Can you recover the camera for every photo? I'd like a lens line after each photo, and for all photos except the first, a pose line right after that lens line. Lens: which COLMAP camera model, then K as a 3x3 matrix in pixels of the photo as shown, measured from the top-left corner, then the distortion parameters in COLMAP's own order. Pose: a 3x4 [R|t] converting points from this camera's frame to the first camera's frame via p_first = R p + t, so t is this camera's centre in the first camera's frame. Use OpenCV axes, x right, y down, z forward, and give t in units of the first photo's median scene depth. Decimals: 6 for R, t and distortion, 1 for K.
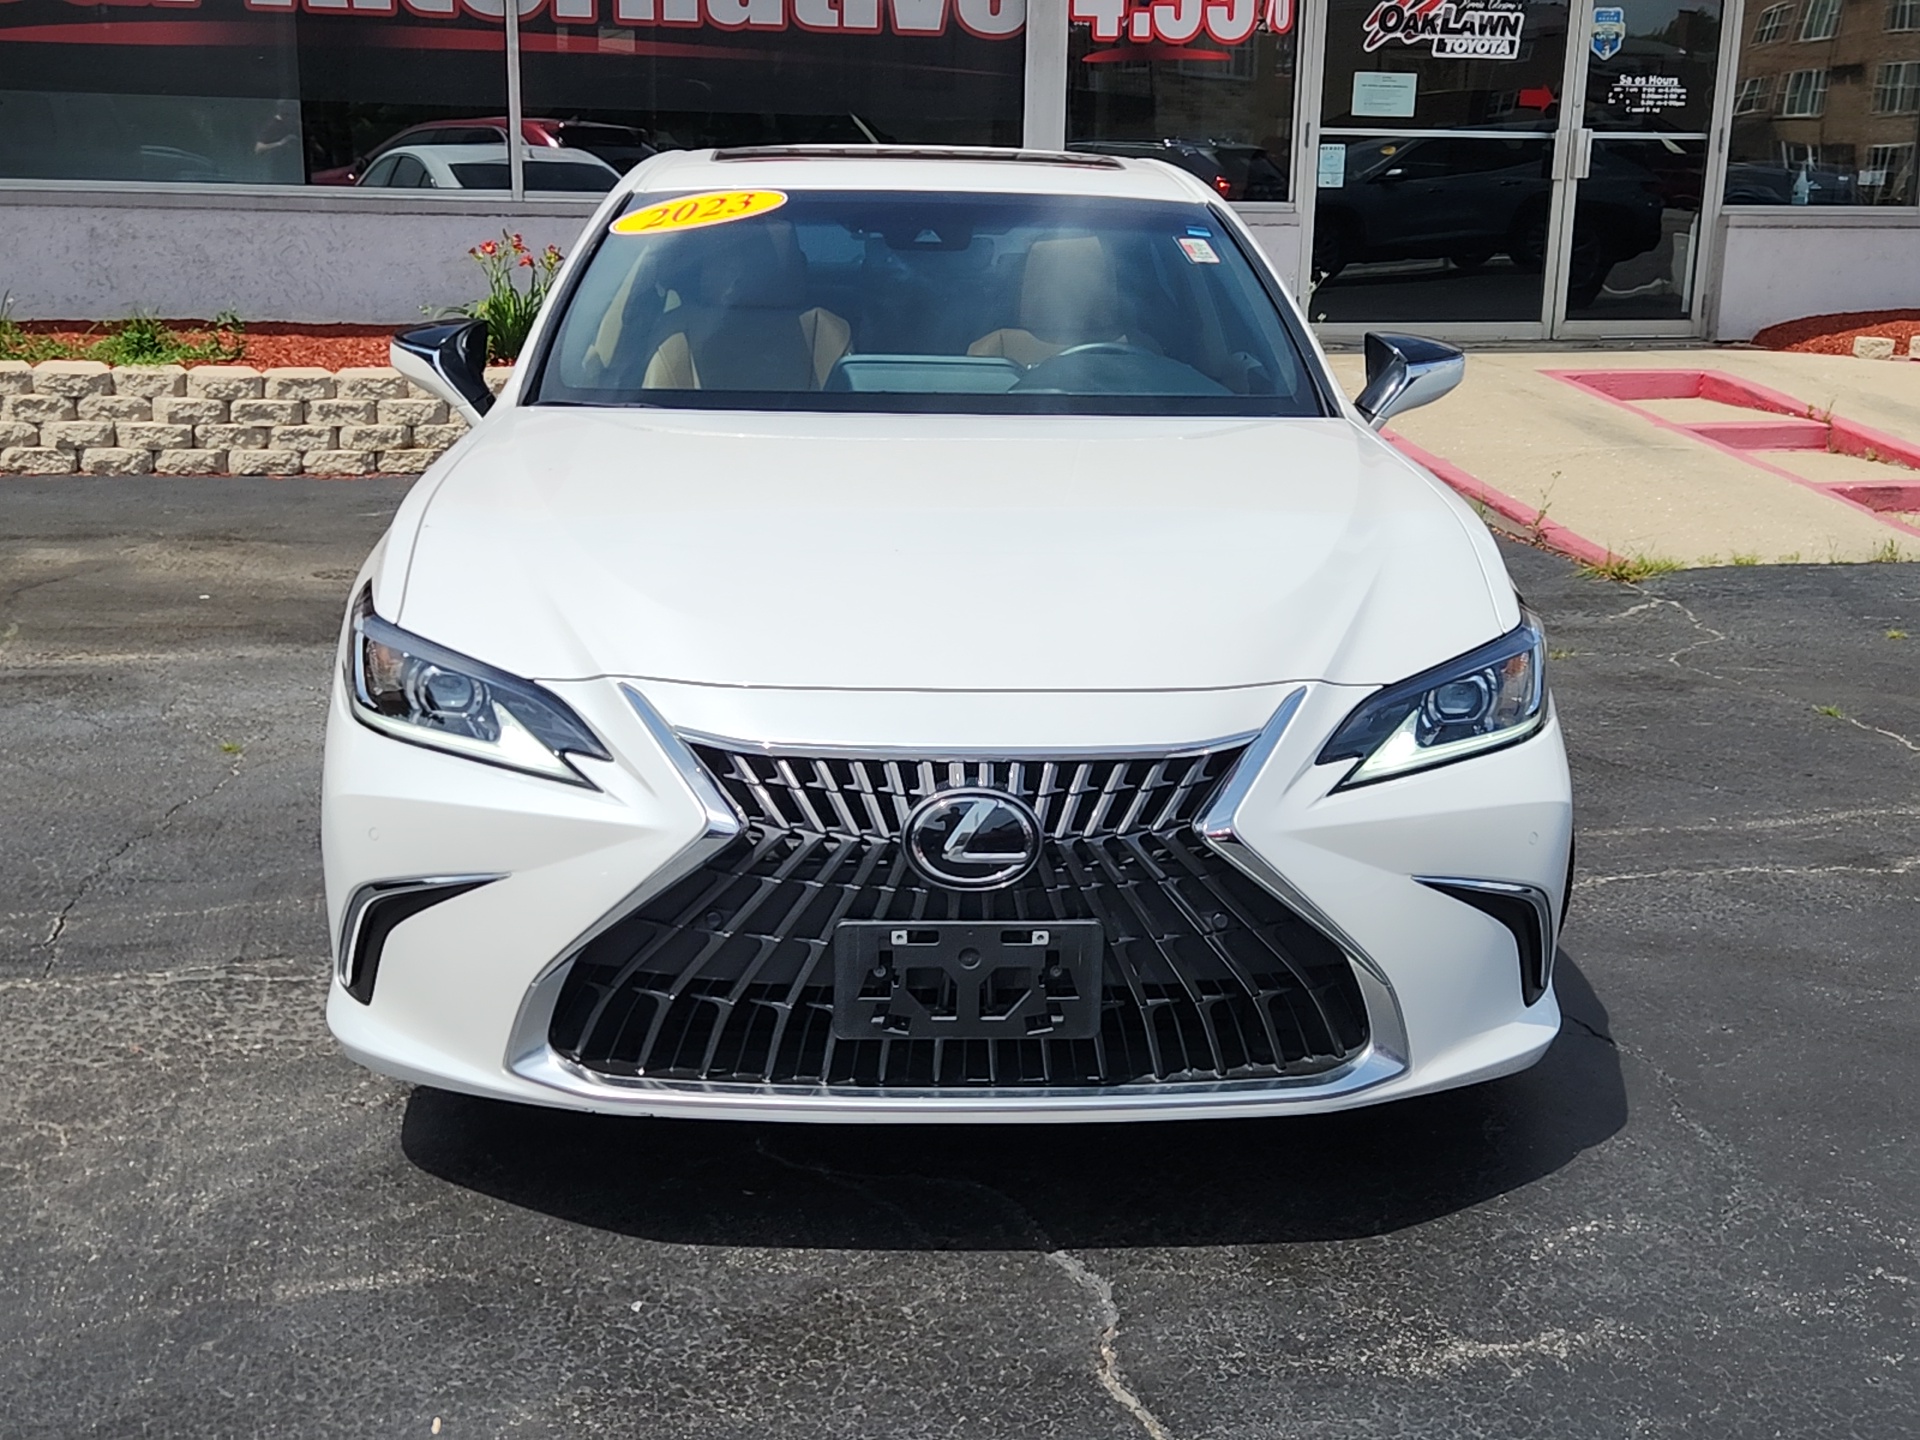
lens RADIAL K [[2122.9, 0, 889.6], [0, 2122.9, 687.1], [0, 0, 1]] dist [0.071566, -0.046665]
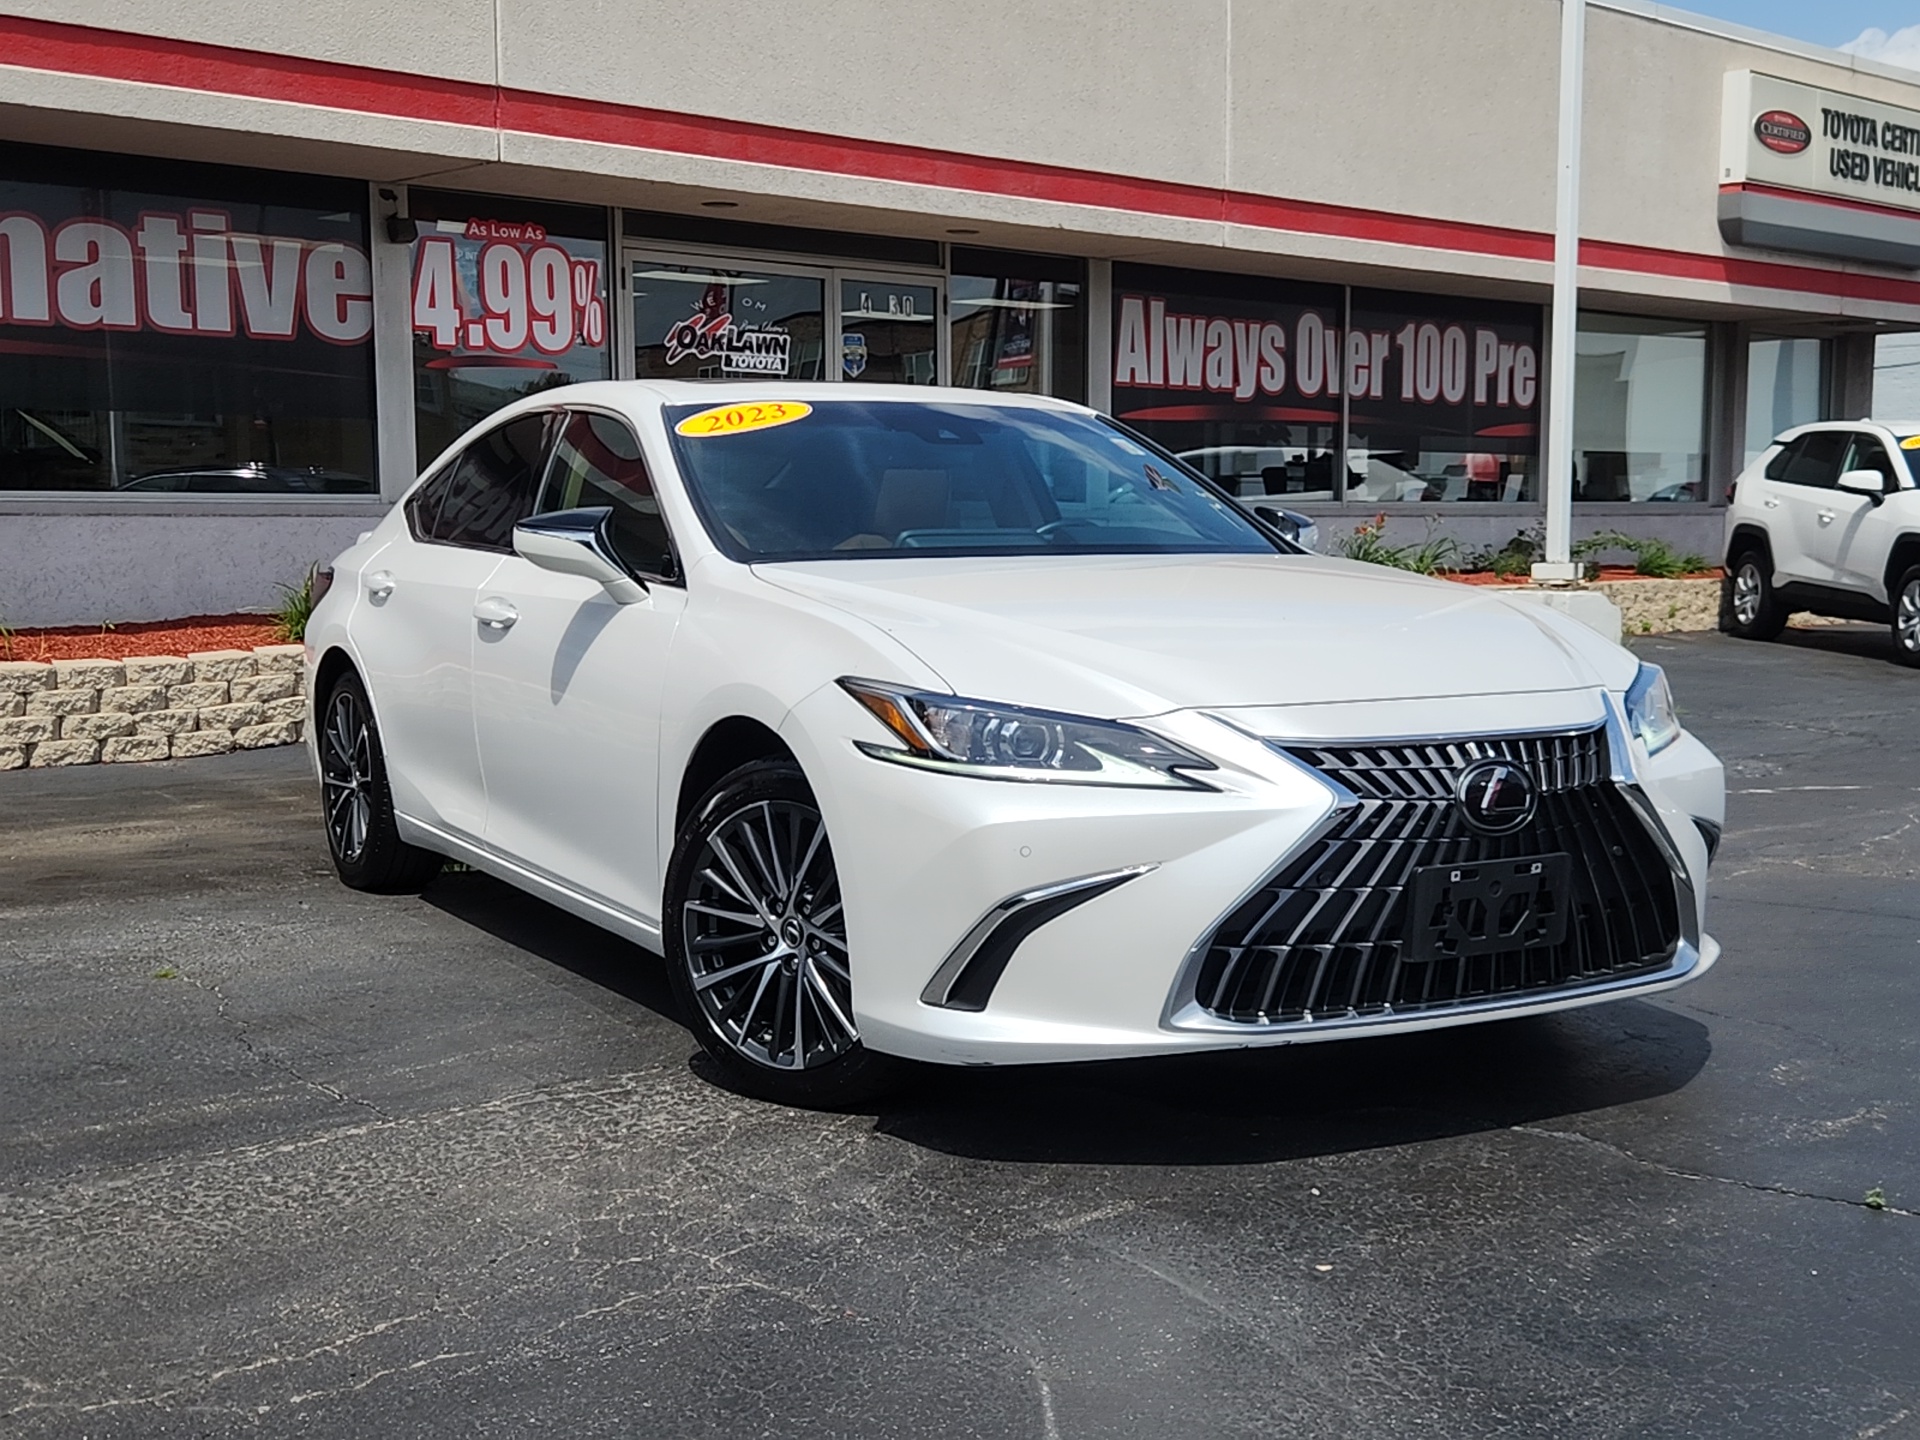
lens RADIAL K [[2122.9, 0, 889.6], [0, 2122.9, 687.1], [0, 0, 1]] dist [0.071566, -0.046665]
pose [[0.906361, -0.052050, 0.419285, -0.782162], [0.115114, 0.985261, -0.126530, 0.116019], [-0.406519, 0.162947, 0.898994, -0.071538]]
